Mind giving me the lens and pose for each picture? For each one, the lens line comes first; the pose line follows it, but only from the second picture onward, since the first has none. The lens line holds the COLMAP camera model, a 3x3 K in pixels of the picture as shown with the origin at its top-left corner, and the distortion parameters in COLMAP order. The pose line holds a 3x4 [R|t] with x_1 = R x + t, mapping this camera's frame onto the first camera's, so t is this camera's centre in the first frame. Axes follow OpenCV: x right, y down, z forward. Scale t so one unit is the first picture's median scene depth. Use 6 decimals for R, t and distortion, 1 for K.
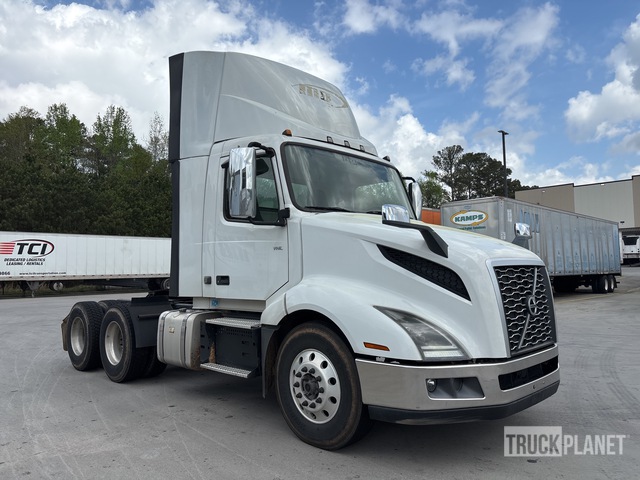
lens RADIAL K [[459.7, 0, 321.9], [0, 459.7, 239.9], [0, 0, 1]] dist [0.000169, -0.004638]
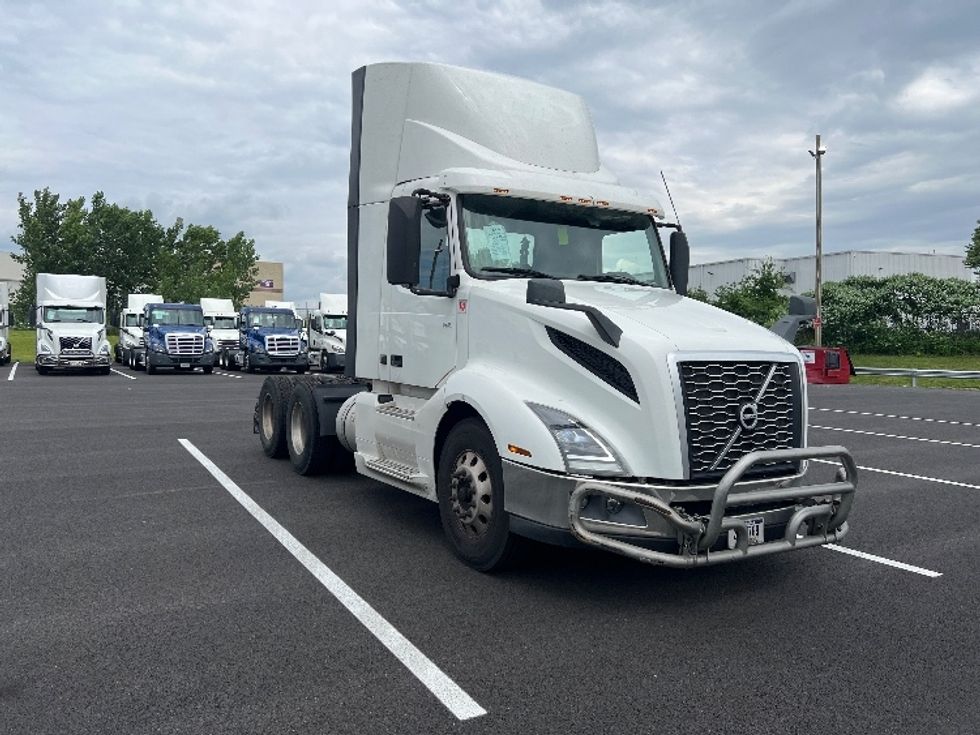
lens RADIAL K [[704.0, 0, 485.6], [0, 704.0, 370.4], [0, 0, 1]] dist [0.000169, -0.004638]
pose [[0.962018, 0.050714, -0.268236, 0.342400], [-0.021803, 0.993727, 0.109683, -0.043965], [0.272116, -0.099669, 0.957089, -0.187673]]
